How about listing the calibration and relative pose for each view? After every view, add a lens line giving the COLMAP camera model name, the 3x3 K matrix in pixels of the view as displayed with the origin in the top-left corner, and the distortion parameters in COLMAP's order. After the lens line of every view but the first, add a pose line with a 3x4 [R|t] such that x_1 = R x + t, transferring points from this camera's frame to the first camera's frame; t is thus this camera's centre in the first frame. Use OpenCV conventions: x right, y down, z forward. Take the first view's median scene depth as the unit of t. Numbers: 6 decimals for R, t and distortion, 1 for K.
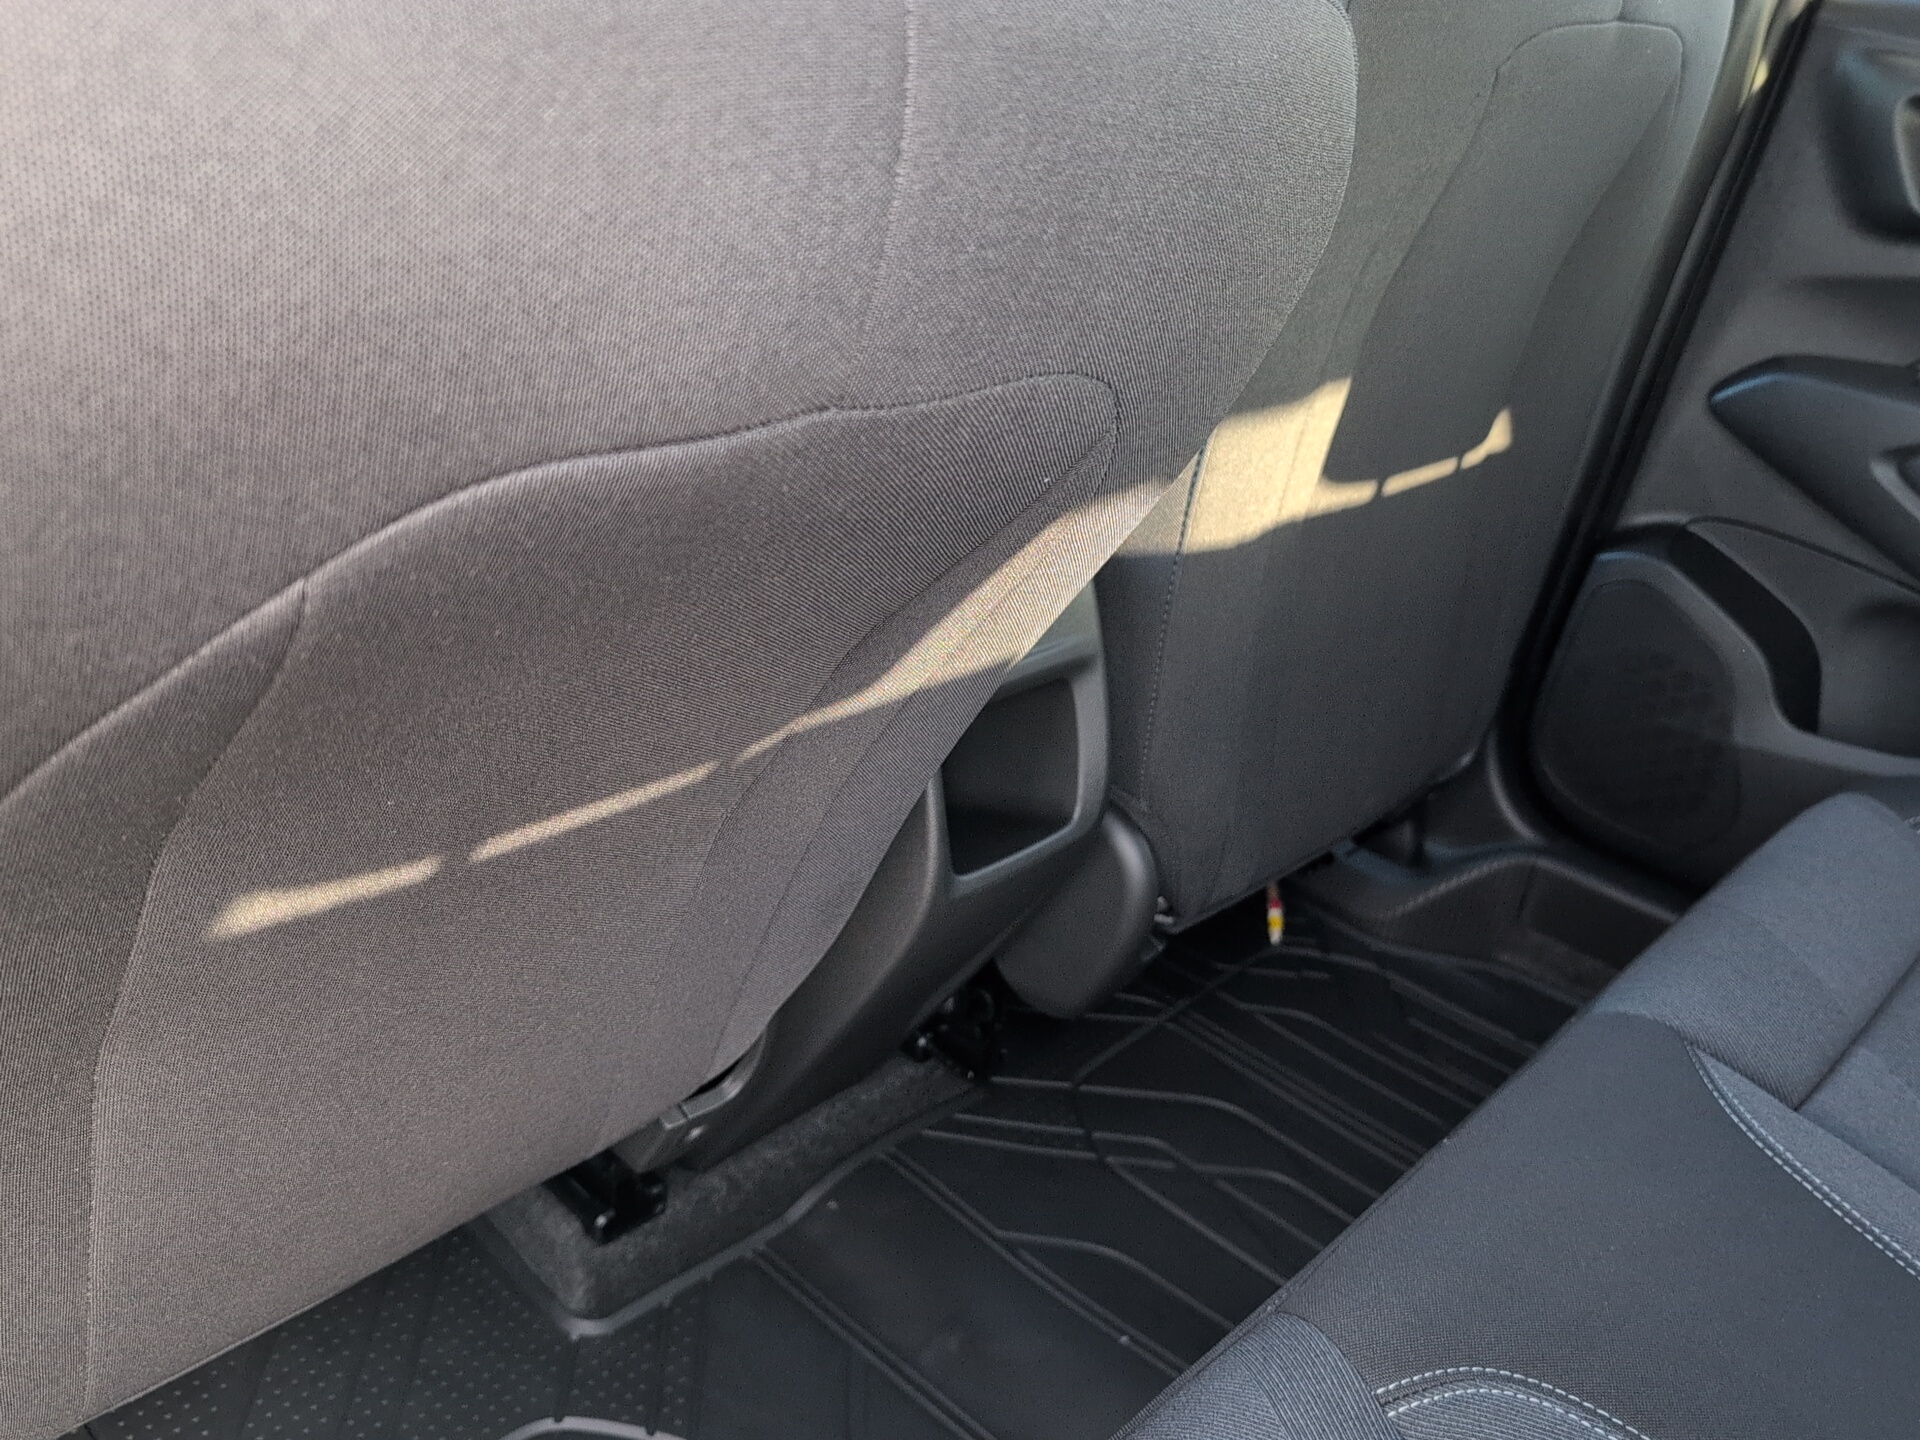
lens RADIAL K [[1674.1, 0, 960.0], [0, 1674.1, 720.0], [0, 0, 1]] dist [0.016046, -0.003501]
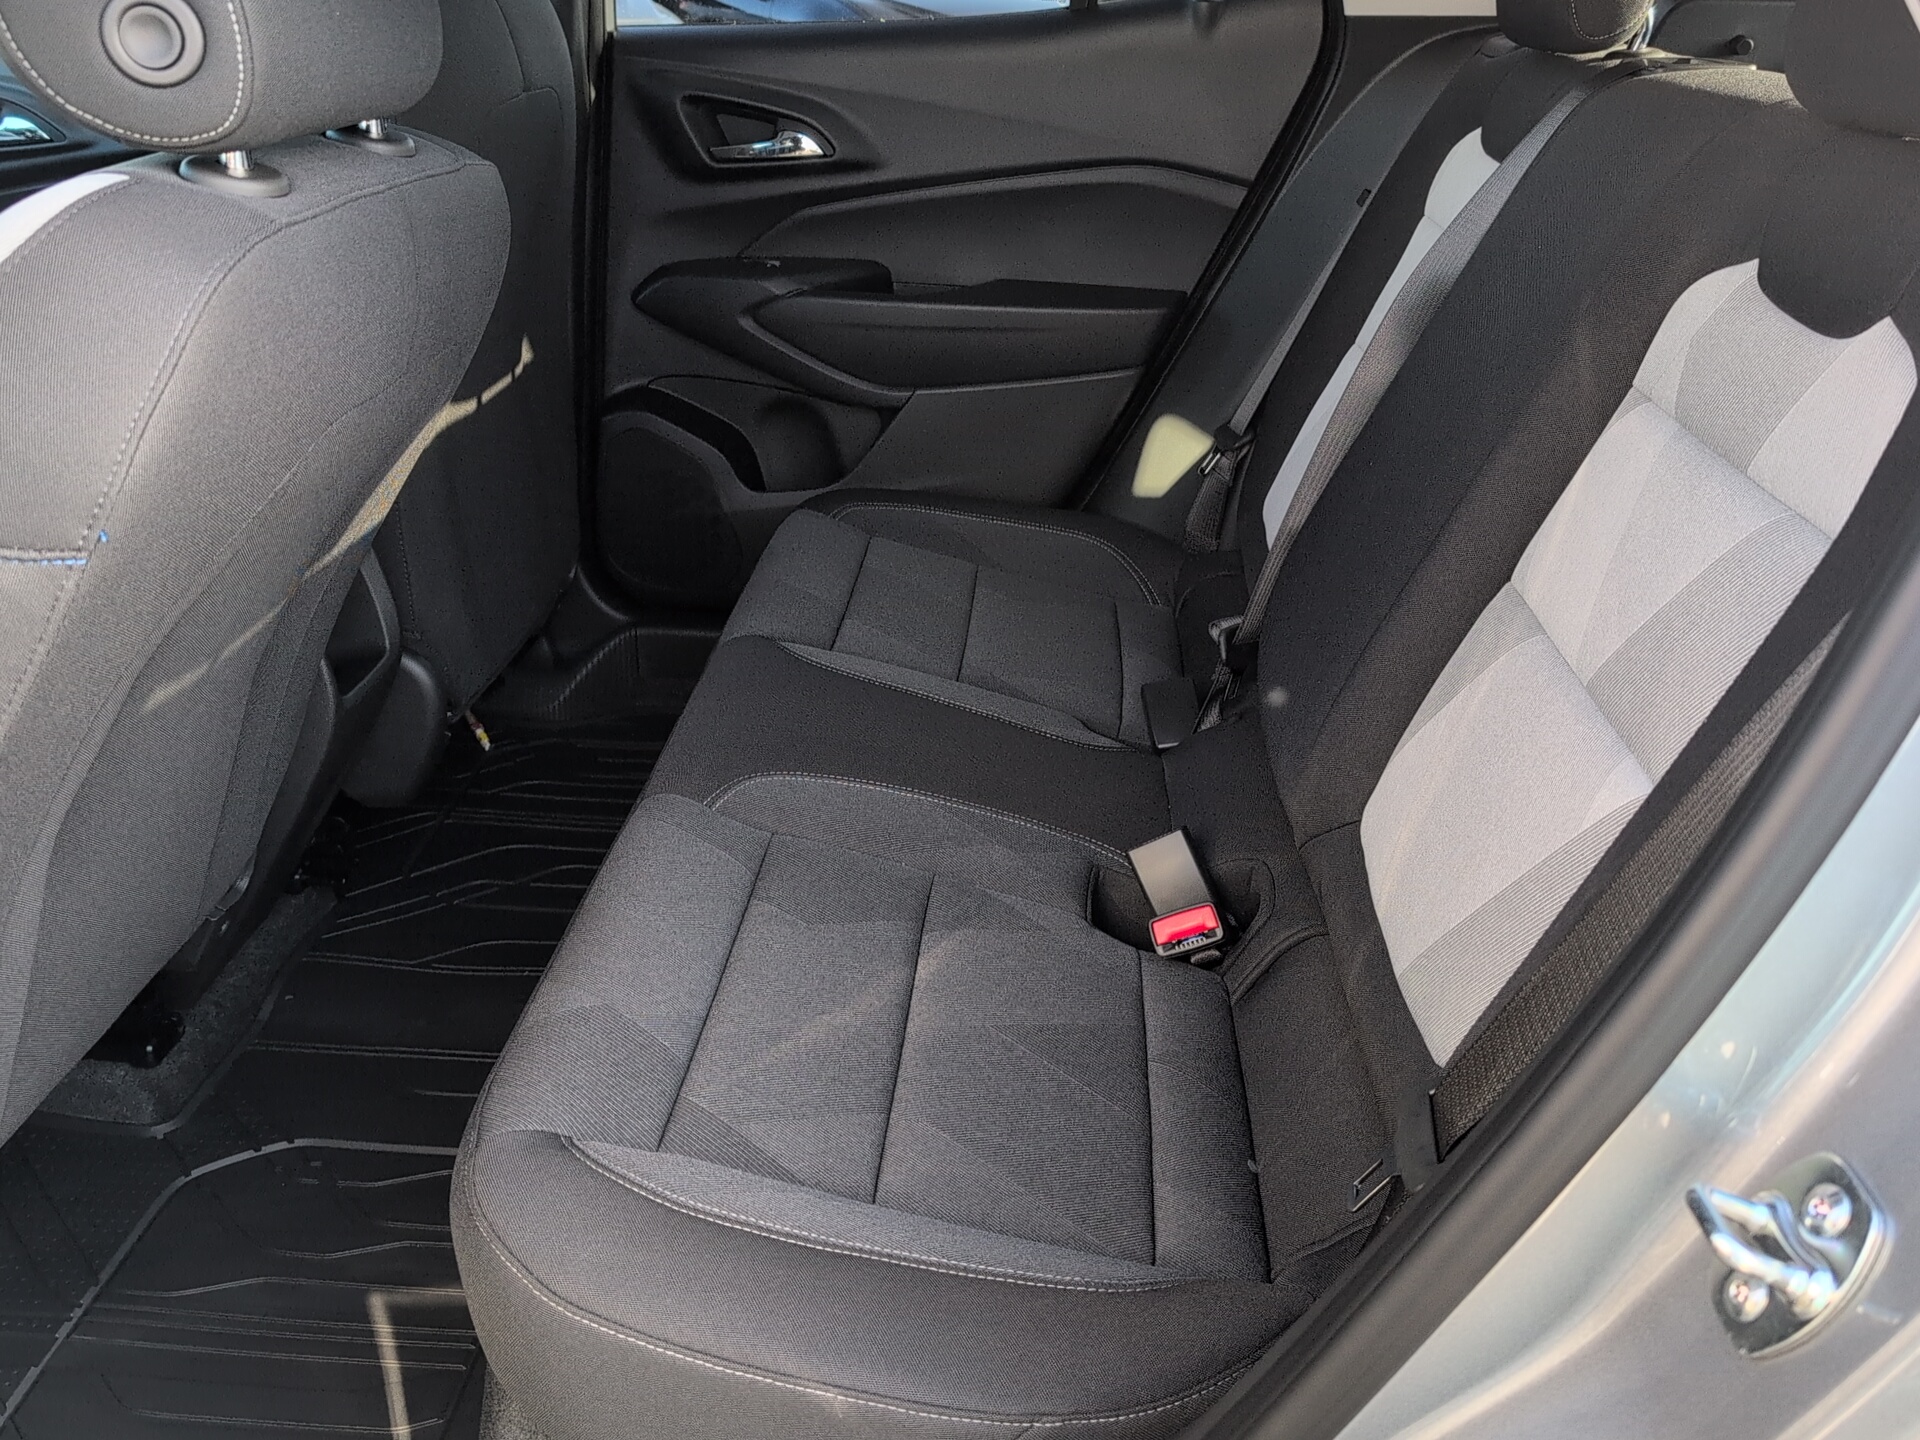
lens RADIAL K [[1674.1, 0, 960.0], [0, 1674.1, 720.0], [0, 0, 1]] dist [0.016046, -0.003501]
pose [[0.777128, -0.343016, 0.527647, -0.280074], [0.325682, 0.936609, 0.129205, 0.071233], [-0.538519, 0.071436, 0.839580, -0.449335]]
